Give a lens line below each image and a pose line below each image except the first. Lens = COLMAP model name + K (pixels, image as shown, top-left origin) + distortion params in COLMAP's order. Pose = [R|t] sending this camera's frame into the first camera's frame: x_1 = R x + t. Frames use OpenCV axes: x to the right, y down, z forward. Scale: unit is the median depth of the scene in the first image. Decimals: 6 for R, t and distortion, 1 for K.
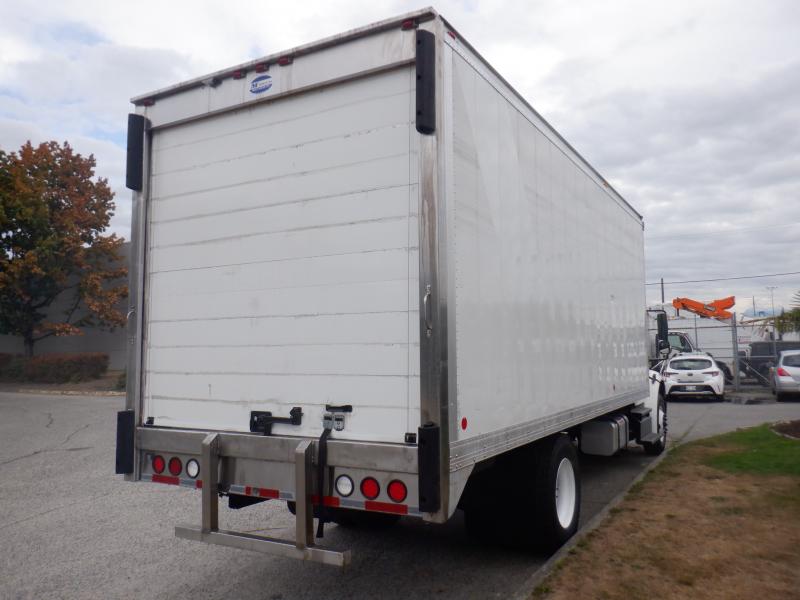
lens RADIAL K [[642.8, 0, 400.6], [0, 642.8, 290.0], [0, 0, 1]] dist [-0.015197, -0.007008]
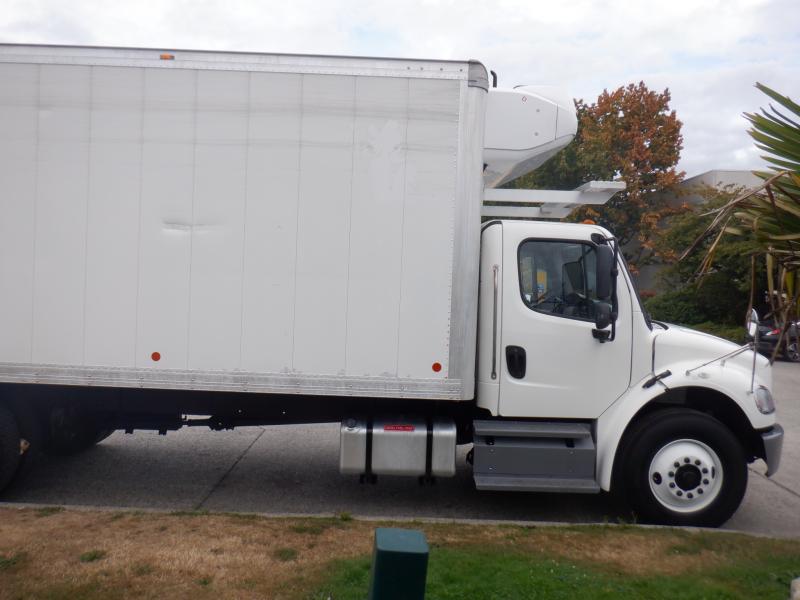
lens RADIAL K [[642.8, 0, 400.6], [0, 642.8, 290.0], [0, 0, 1]] dist [-0.015197, -0.007008]
pose [[0.505929, 0.045781, -0.861359, 1.404390], [0.037097, 0.996512, 0.074753, 0.052899], [0.861777, -0.069774, 0.502466, 1.157678]]
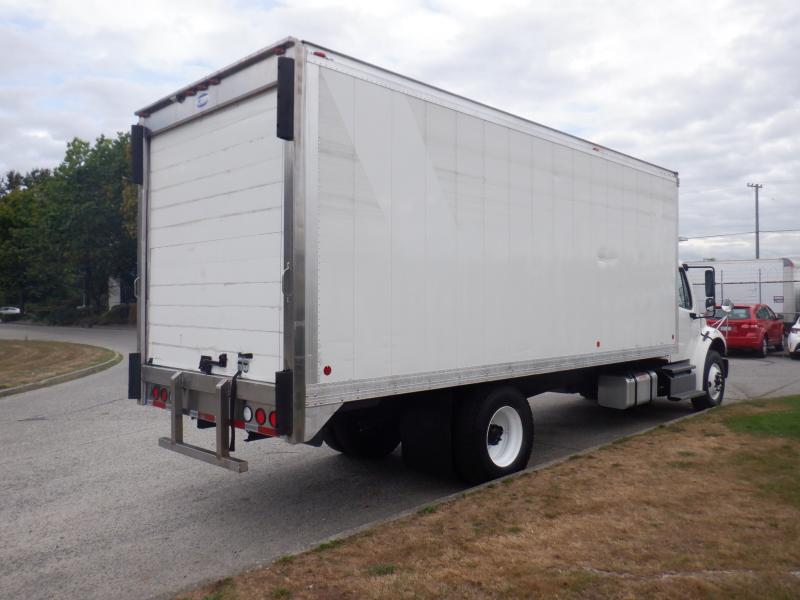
lens RADIAL K [[643.8, 0, 402.7], [0, 643.8, 286.9], [0, 0, 1]] dist [-0.016921, -0.005733]
pose [[0.966618, 0.002757, -0.256206, 0.404627], [0.016658, 0.997150, 0.073577, -0.033302], [0.255679, -0.075389, 0.963818, -0.121377]]
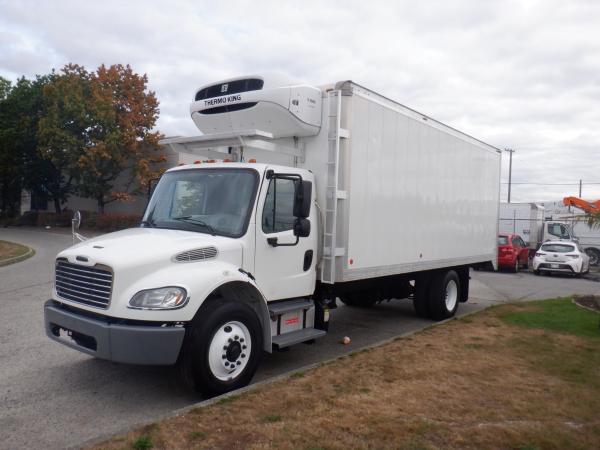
lens RADIAL K [[482.1, 0, 300.5], [0, 482.1, 217.5], [0, 0, 1]] dist [-0.015197, -0.007008]
pose [[0.986204, 0.057567, -0.155203, 0.328333], [-0.044485, 0.995260, 0.086483, -0.025376], [0.159446, -0.078386, 0.984090, -0.133802]]
